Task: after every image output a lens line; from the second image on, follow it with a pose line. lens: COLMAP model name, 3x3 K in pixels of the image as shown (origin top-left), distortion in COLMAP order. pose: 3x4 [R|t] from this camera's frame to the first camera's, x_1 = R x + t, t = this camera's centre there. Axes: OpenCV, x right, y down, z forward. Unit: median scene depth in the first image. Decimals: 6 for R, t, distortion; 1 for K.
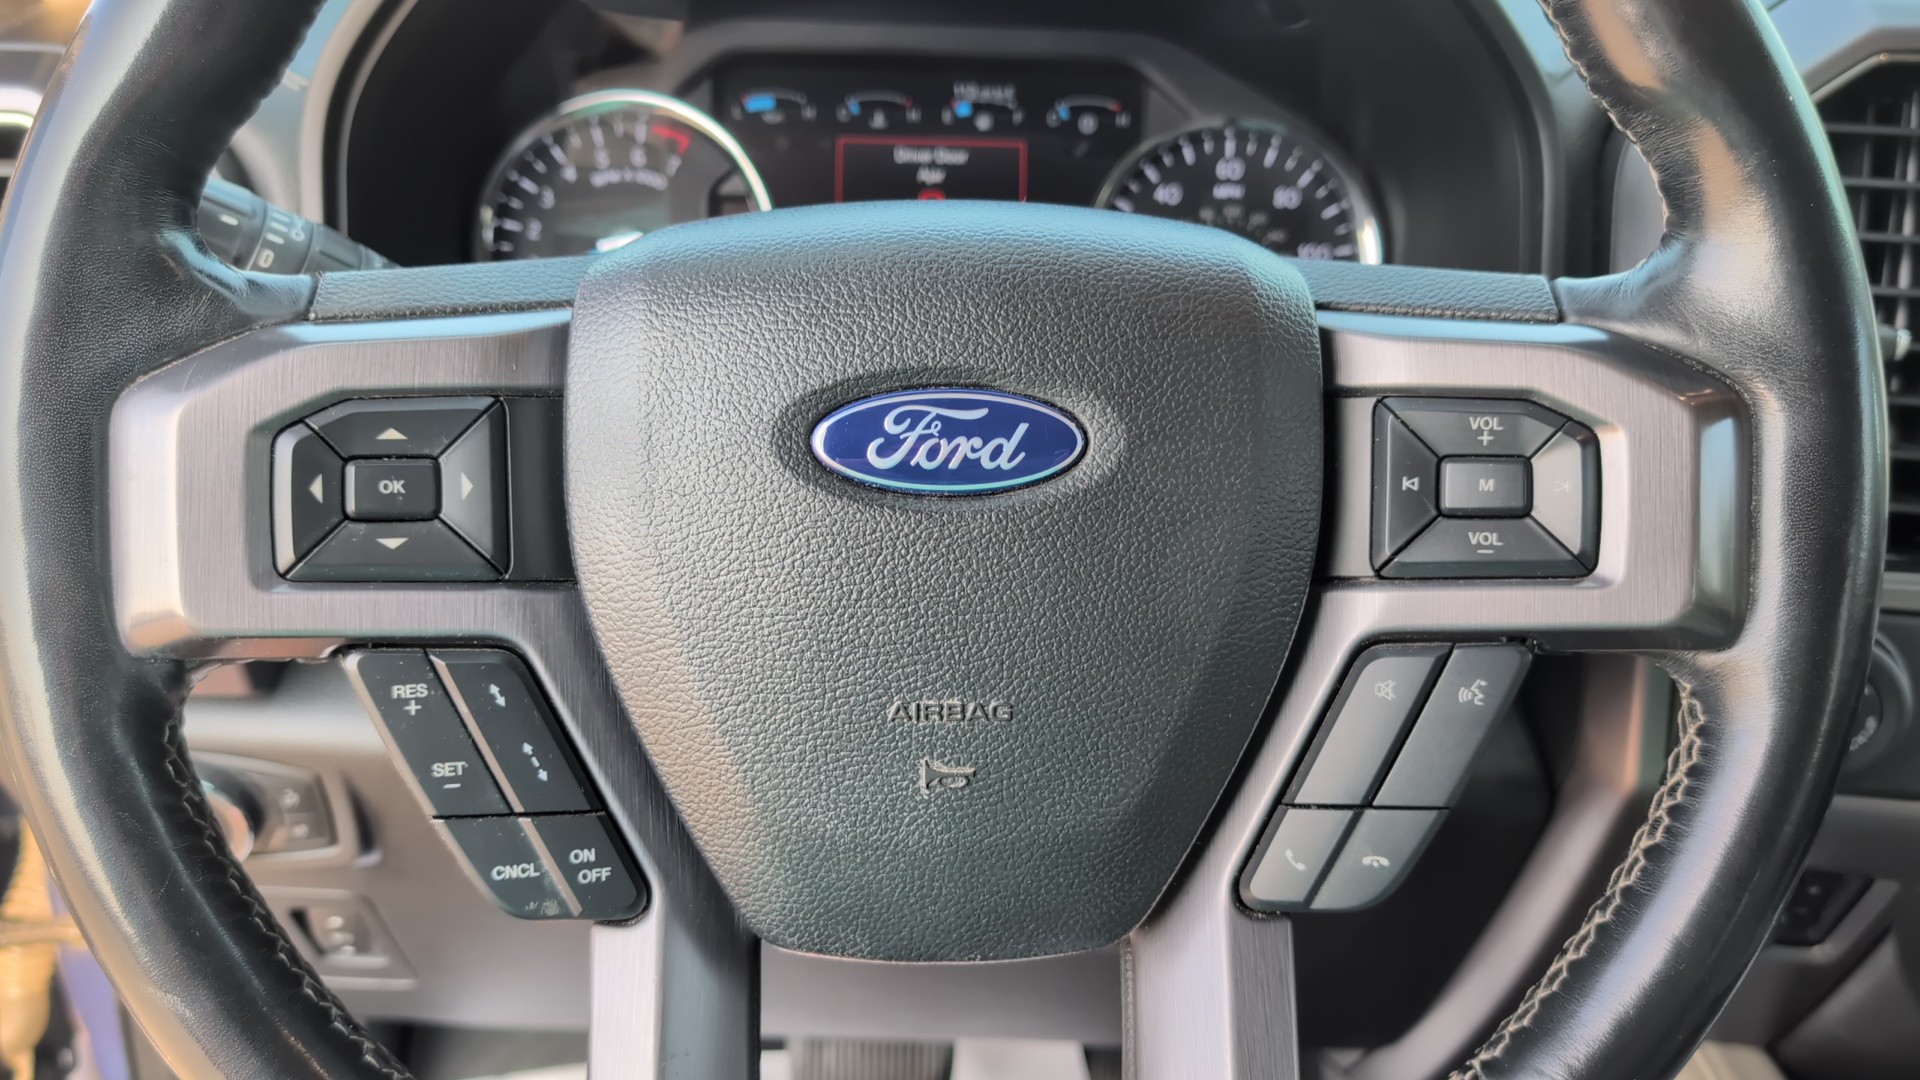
lens RADIAL K [[1616.6, 0, 960.0], [0, 1616.6, 540.0], [0, 0, 1]] dist [-0.000593, -0.002754]
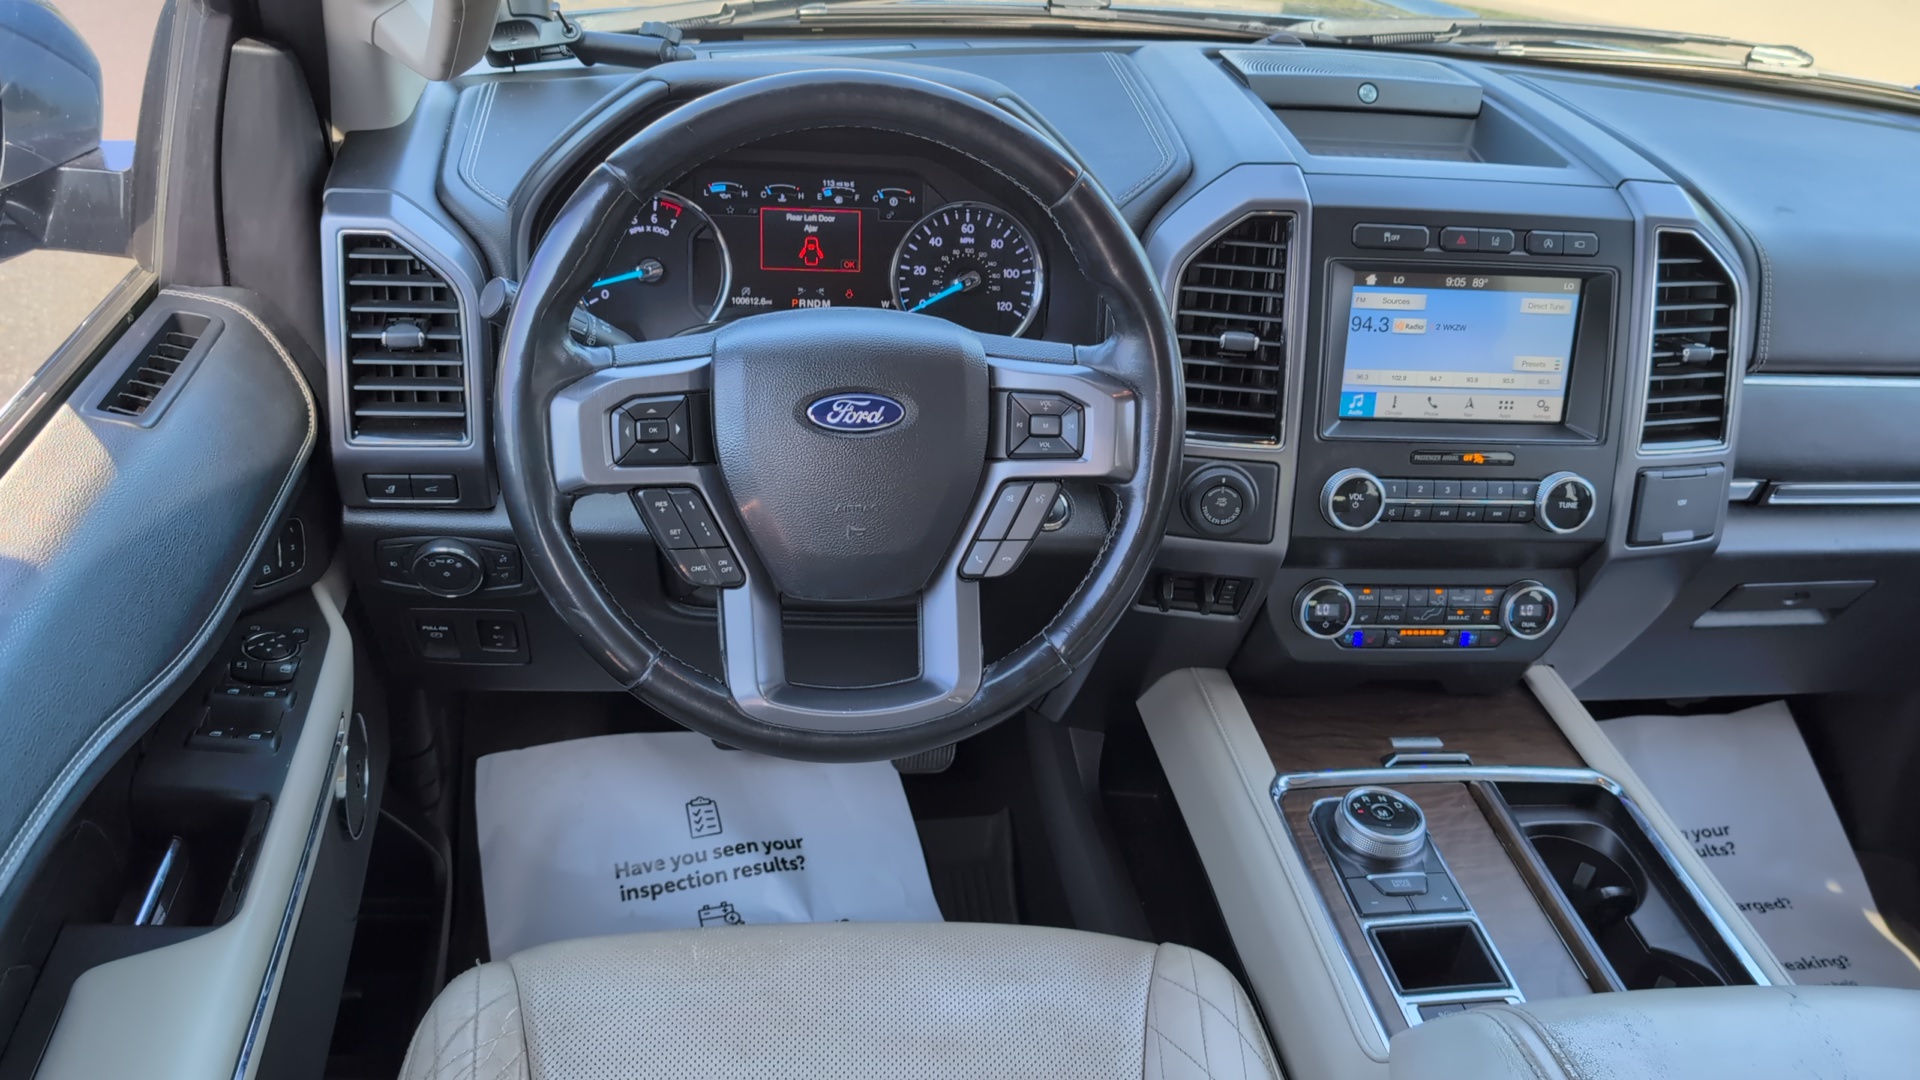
lens RADIAL K [[1448.9, 0, 960.0], [0, 1448.9, 540.0], [0, 0, 1]] dist [0.051003, -0.128499]
pose [[0.990365, -0.018455, 0.137243, -0.091139], [0.001848, 0.992753, 0.120156, -0.073676], [-0.138466, -0.118745, 0.983223, -0.783576]]
